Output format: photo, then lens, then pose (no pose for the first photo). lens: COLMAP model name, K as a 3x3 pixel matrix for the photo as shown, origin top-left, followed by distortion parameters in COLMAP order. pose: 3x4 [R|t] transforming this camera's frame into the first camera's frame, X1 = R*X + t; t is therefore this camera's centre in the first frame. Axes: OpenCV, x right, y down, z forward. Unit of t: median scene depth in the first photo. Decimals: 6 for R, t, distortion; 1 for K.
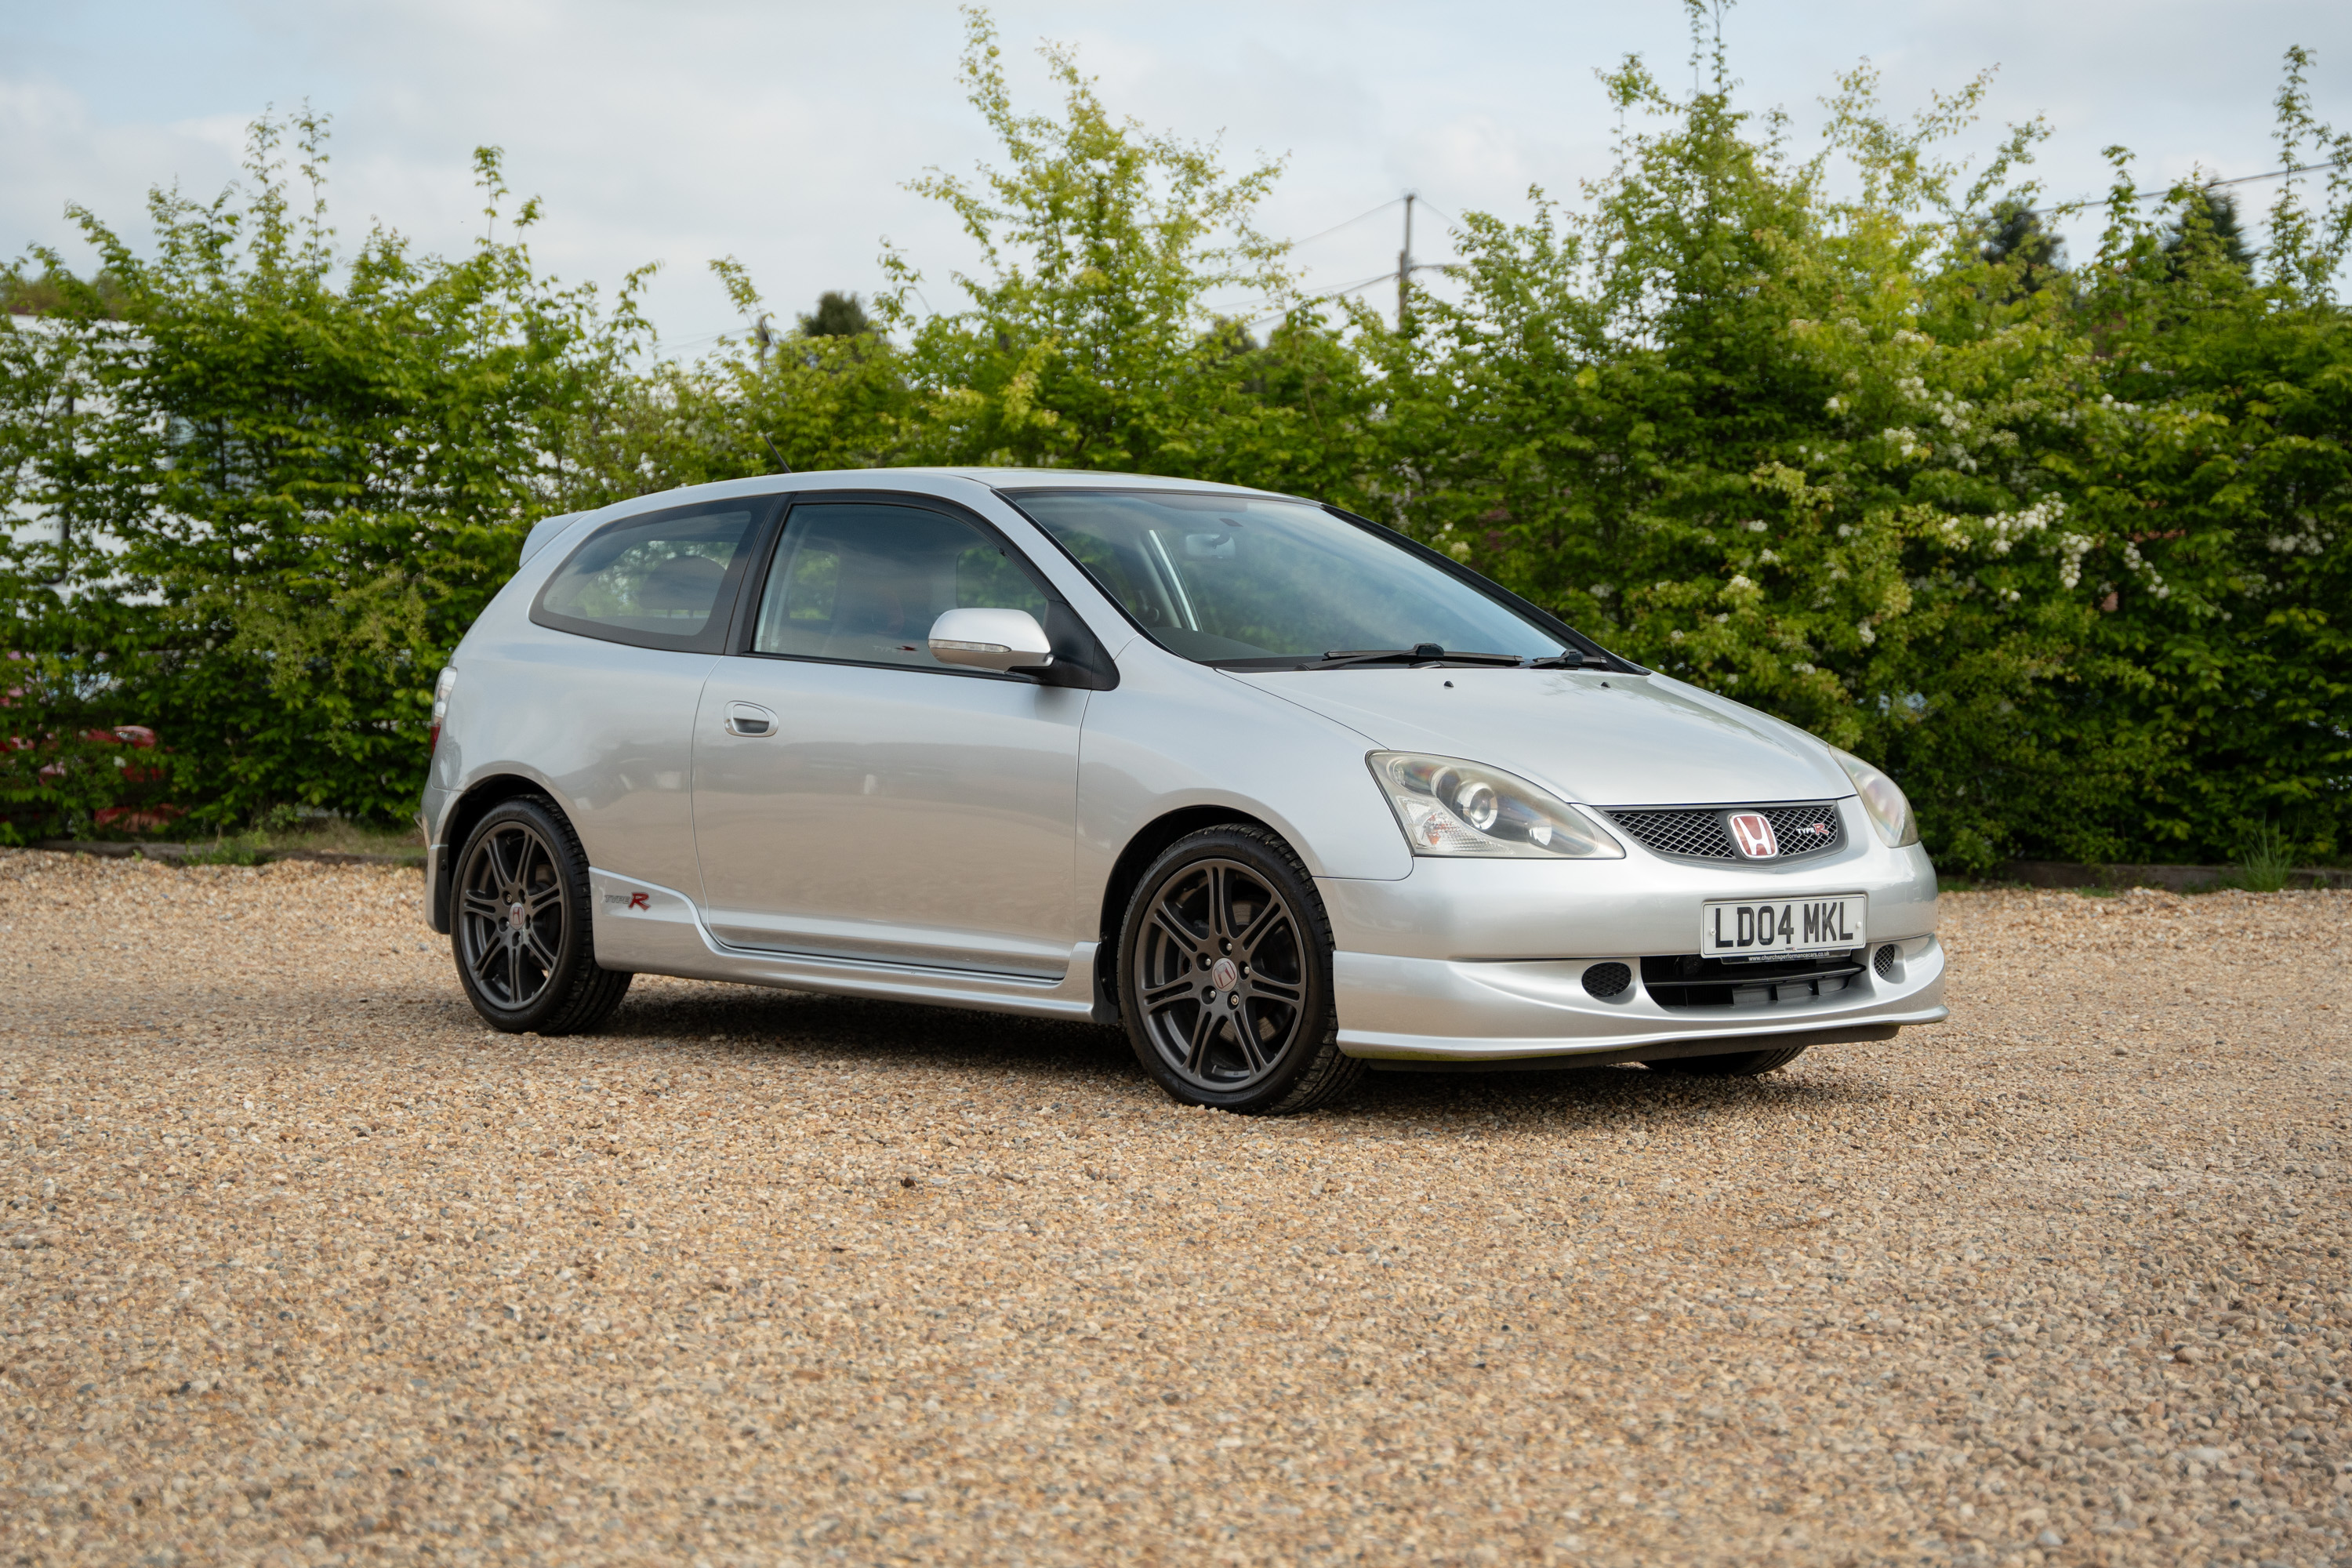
lens RADIAL K [[3828.6, 0, 1177.3], [0, 3828.6, 810.1], [0, 0, 1]] dist [0.159487, 0.000000]
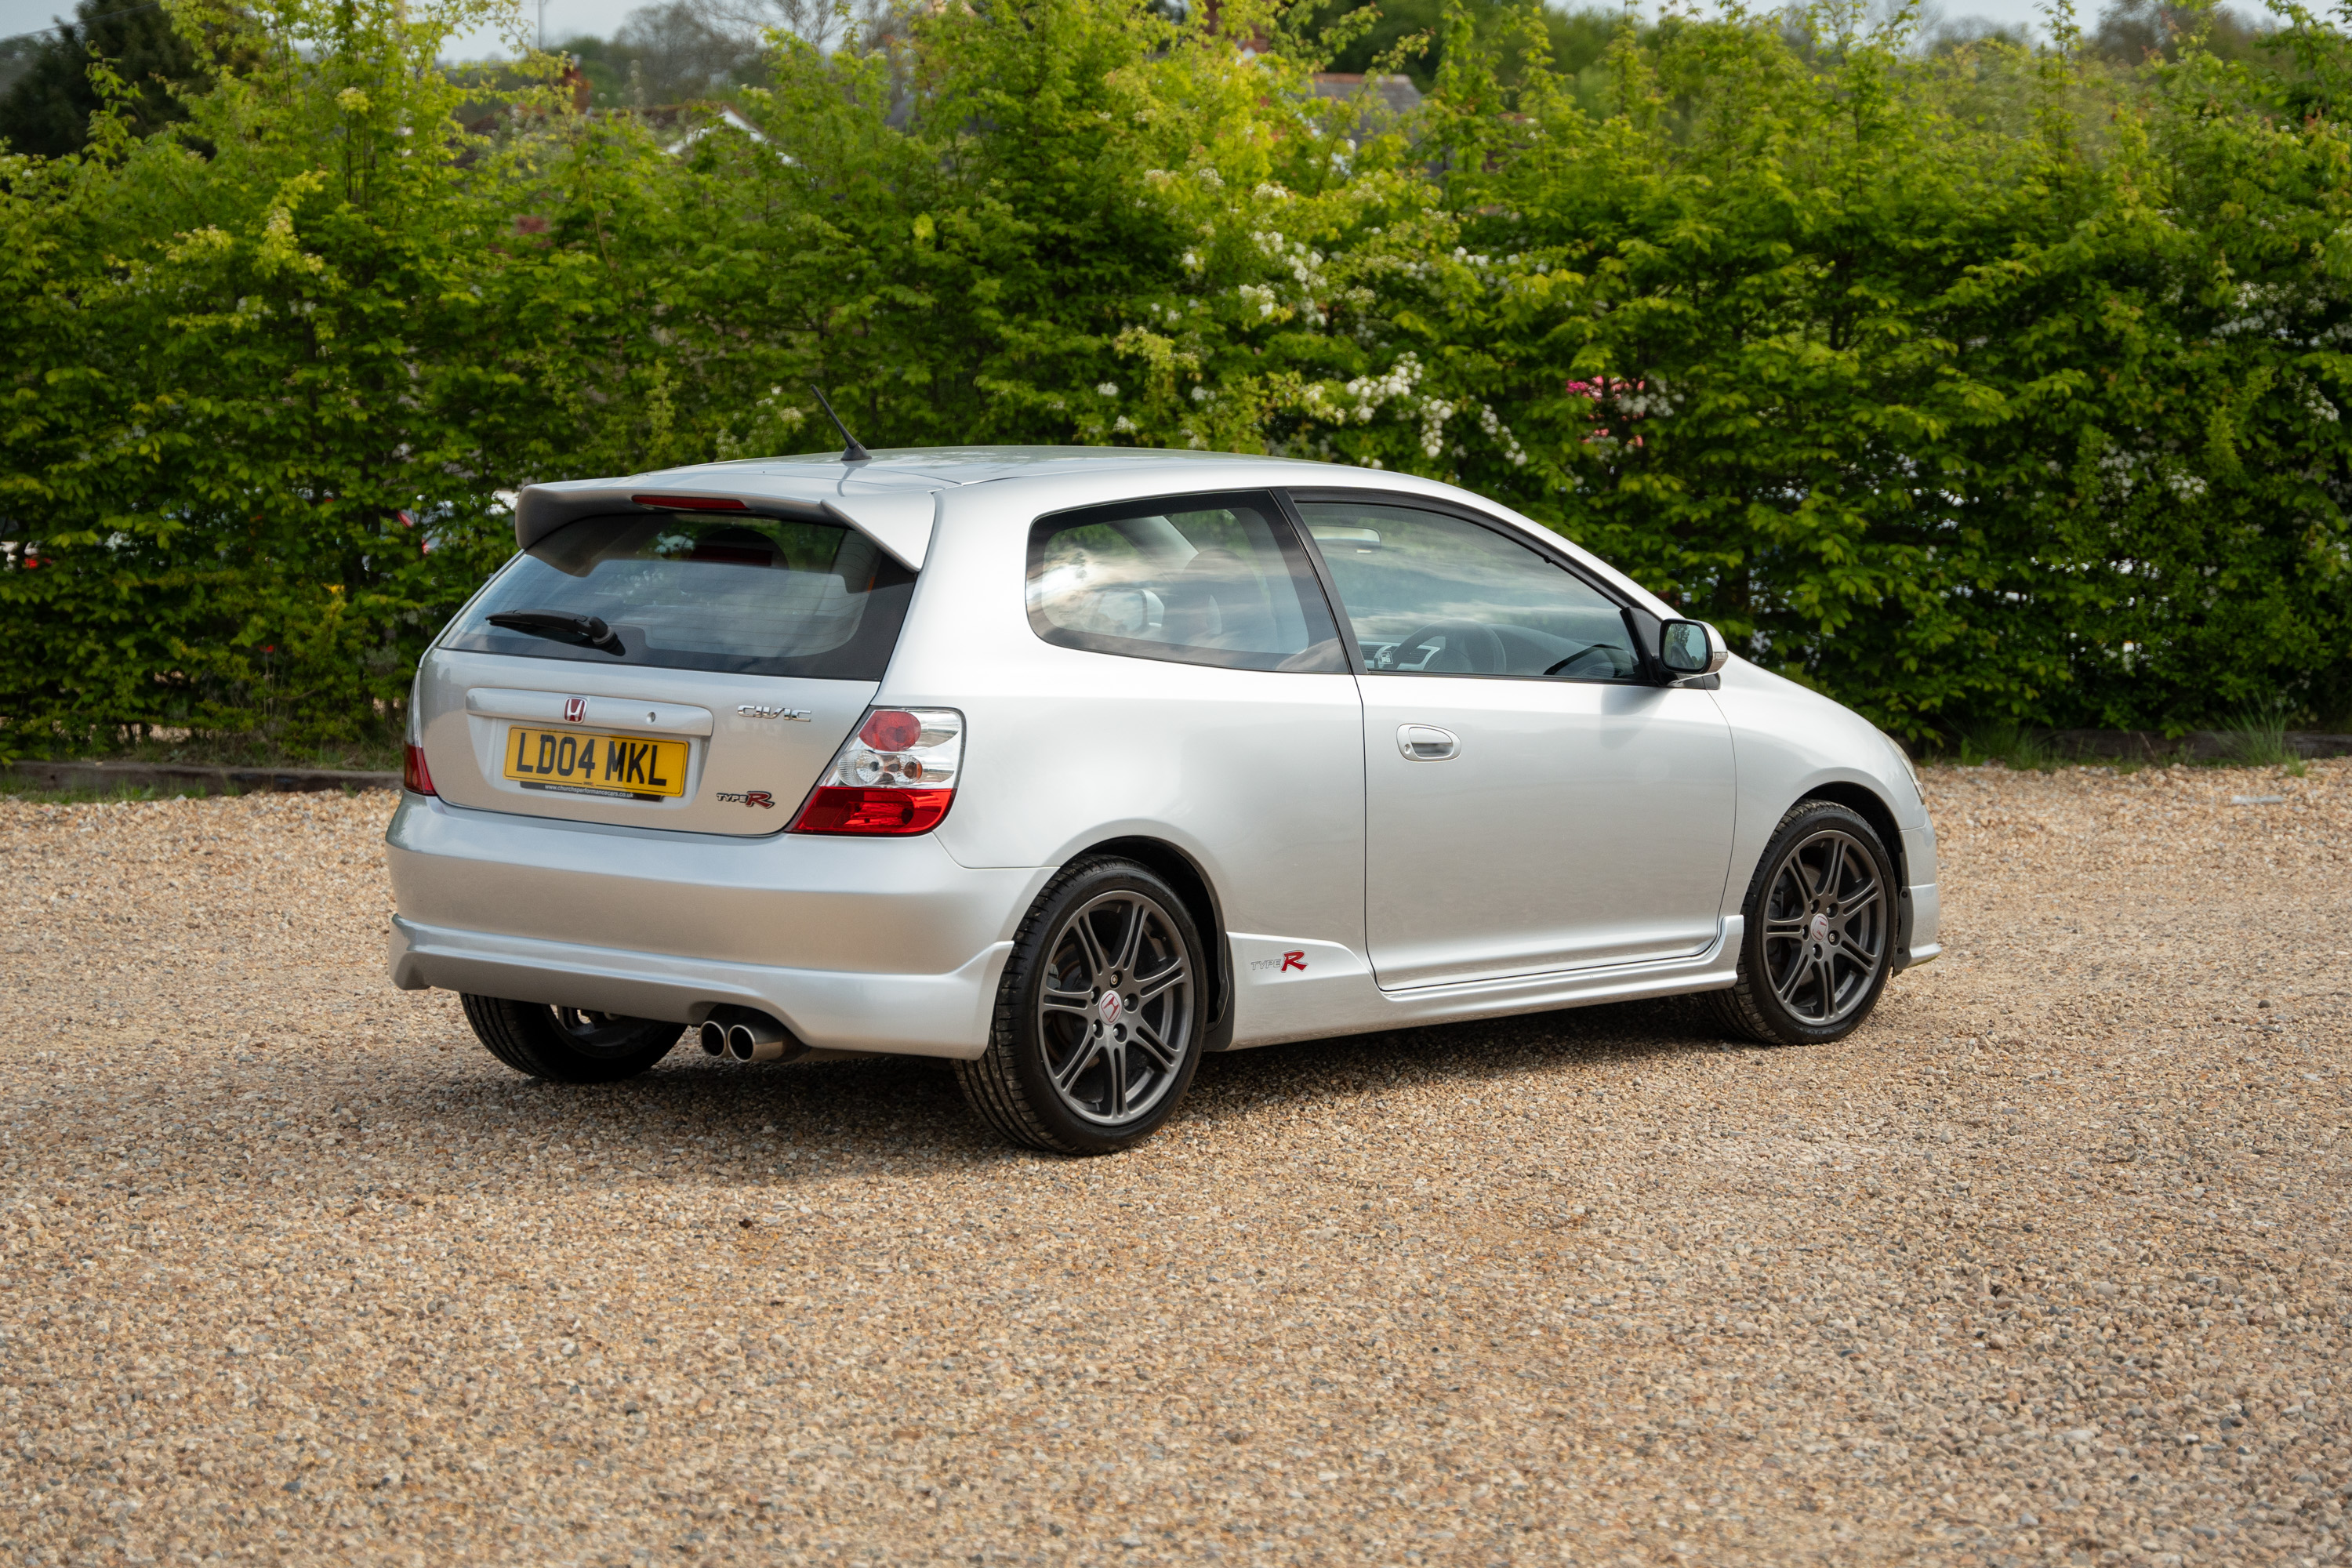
lens RADIAL K [[4697.5, 0, 1213.8], [0, 4697.5, 776.5], [0, 0, 1]] dist [0.222668, 0.000000]
pose [[0.969940, -0.025363, 0.242017, -0.100814], [0.014676, 0.998840, 0.045859, -0.032317], [-0.242900, -0.040929, 0.969188, -0.107379]]
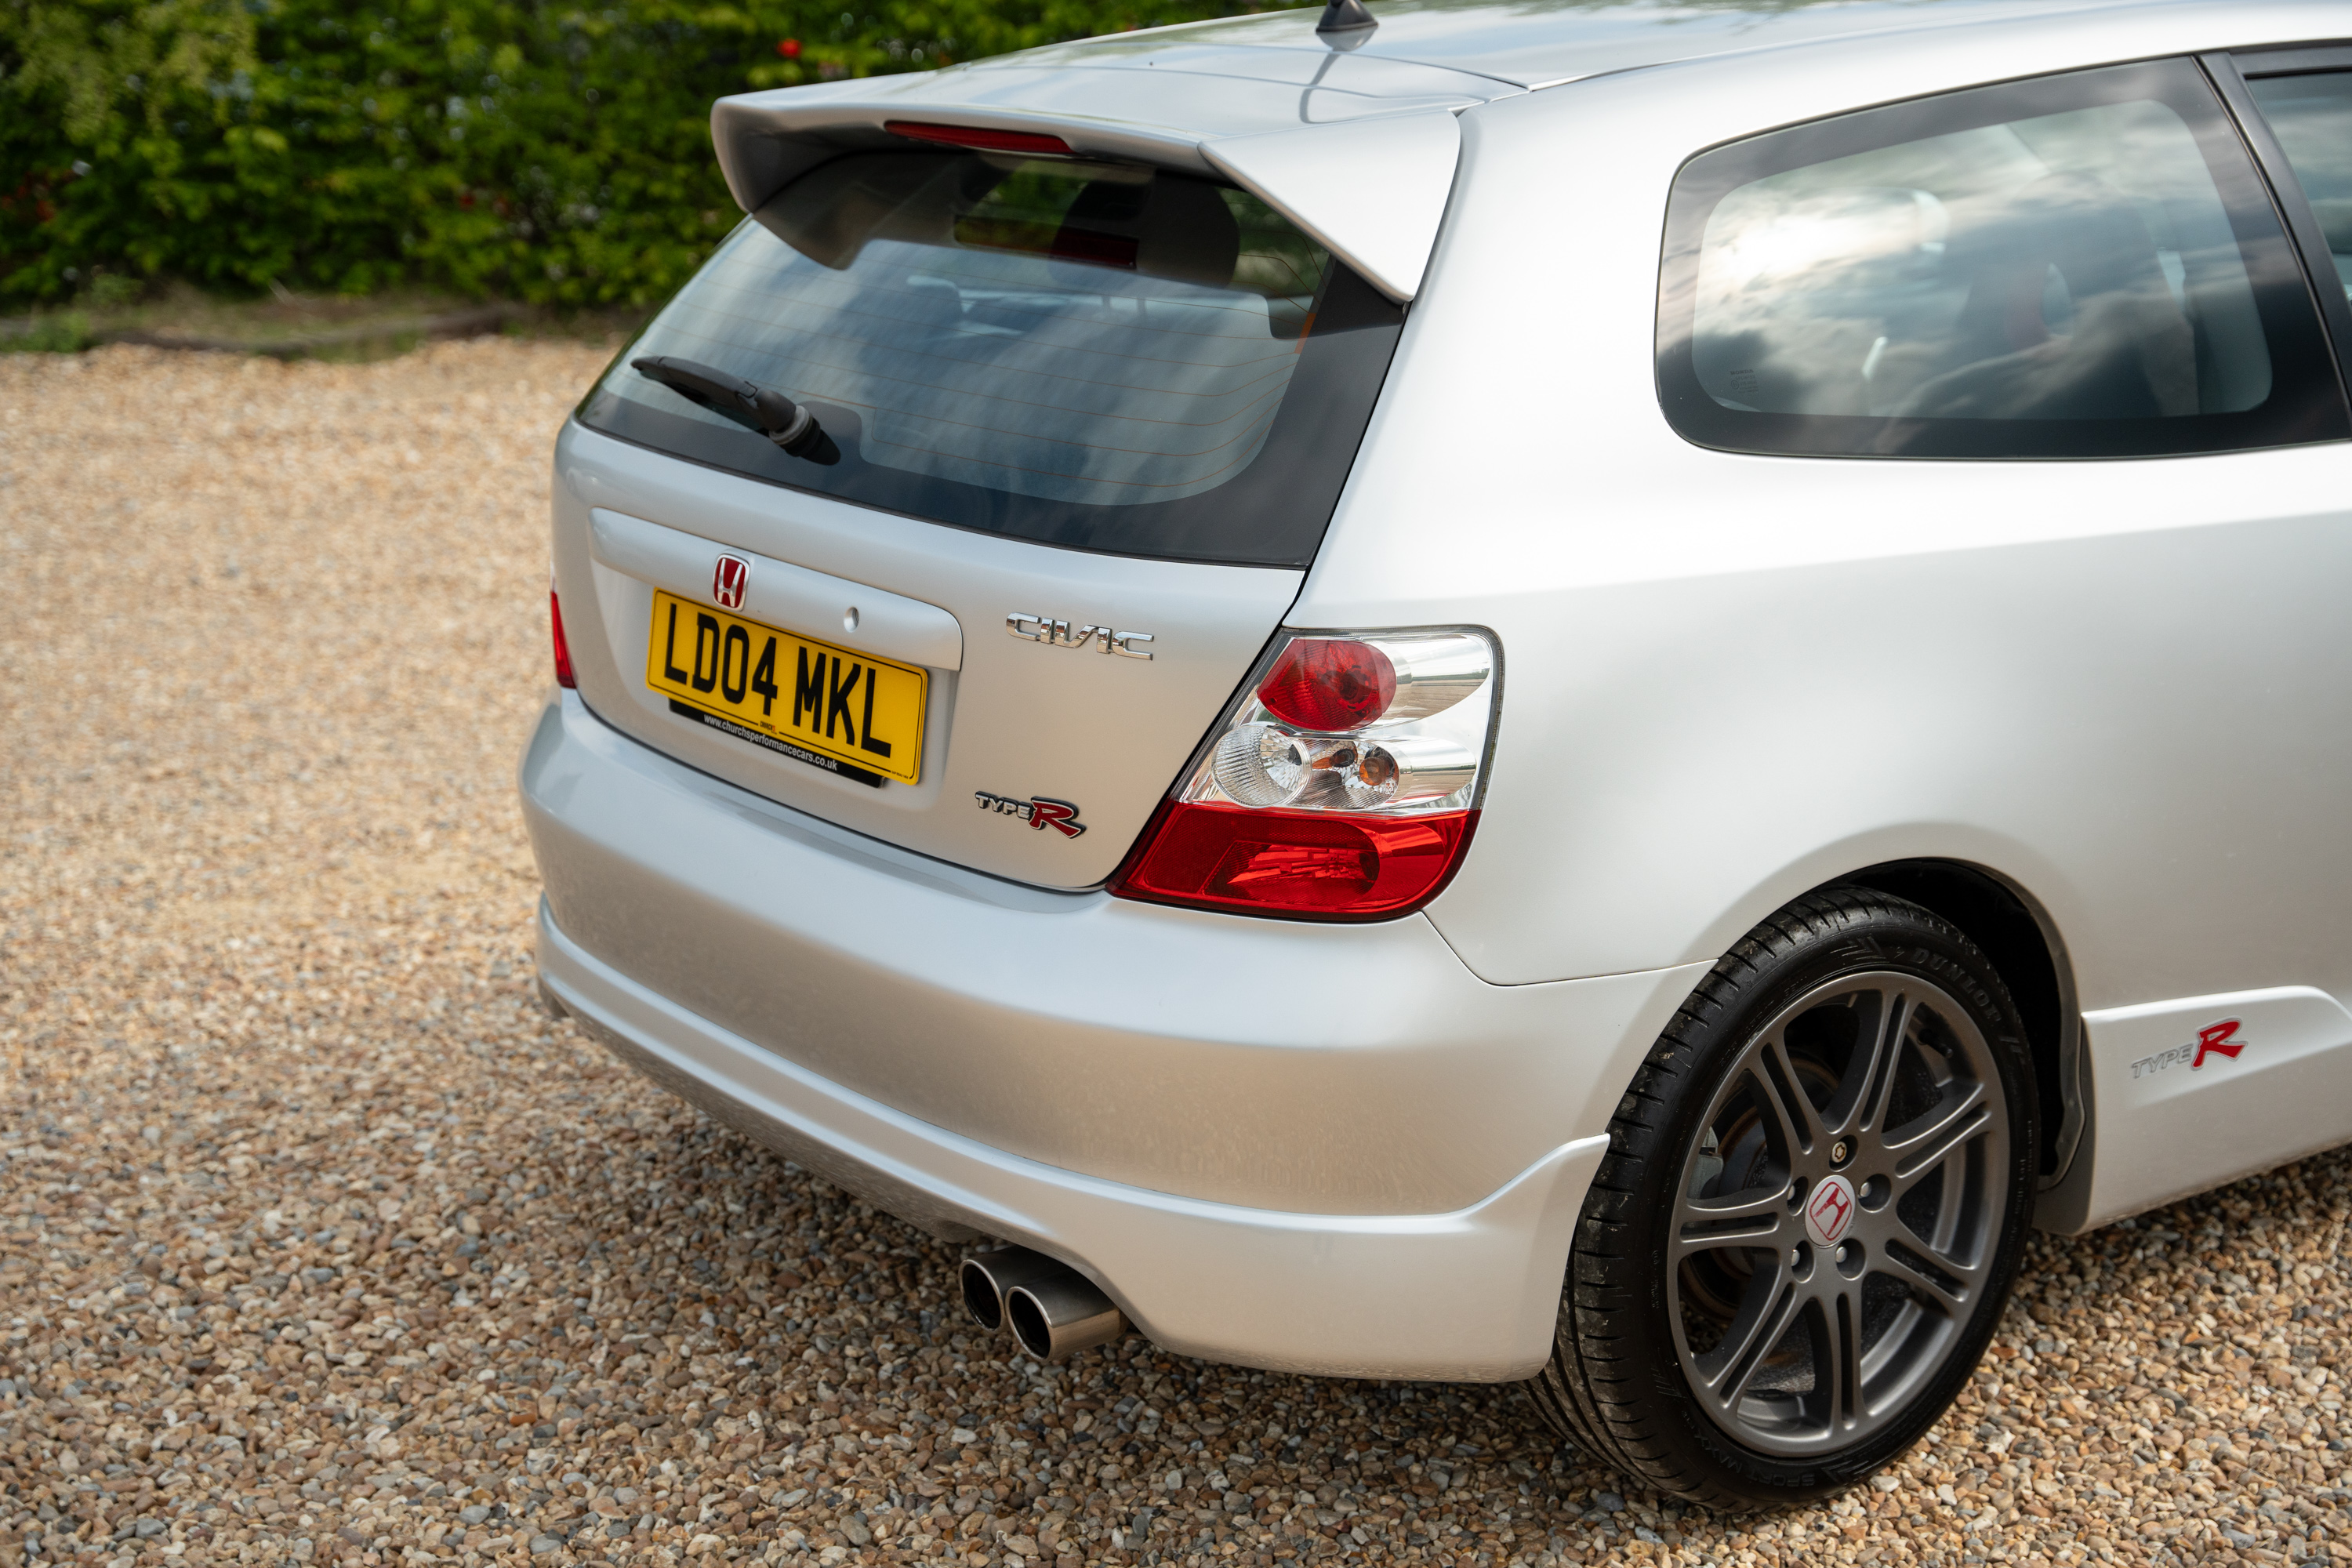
lens RADIAL K [[3344.8, 0, 1186.2], [0, 3344.8, 785.4], [0, 0, 1]] dist [0.154305, 0.000000]
pose [[0.998908, -0.043058, 0.018111, -0.017113], [0.038121, 0.975497, 0.216684, -0.045348], [-0.026997, -0.215757, 0.976074, 0.255511]]
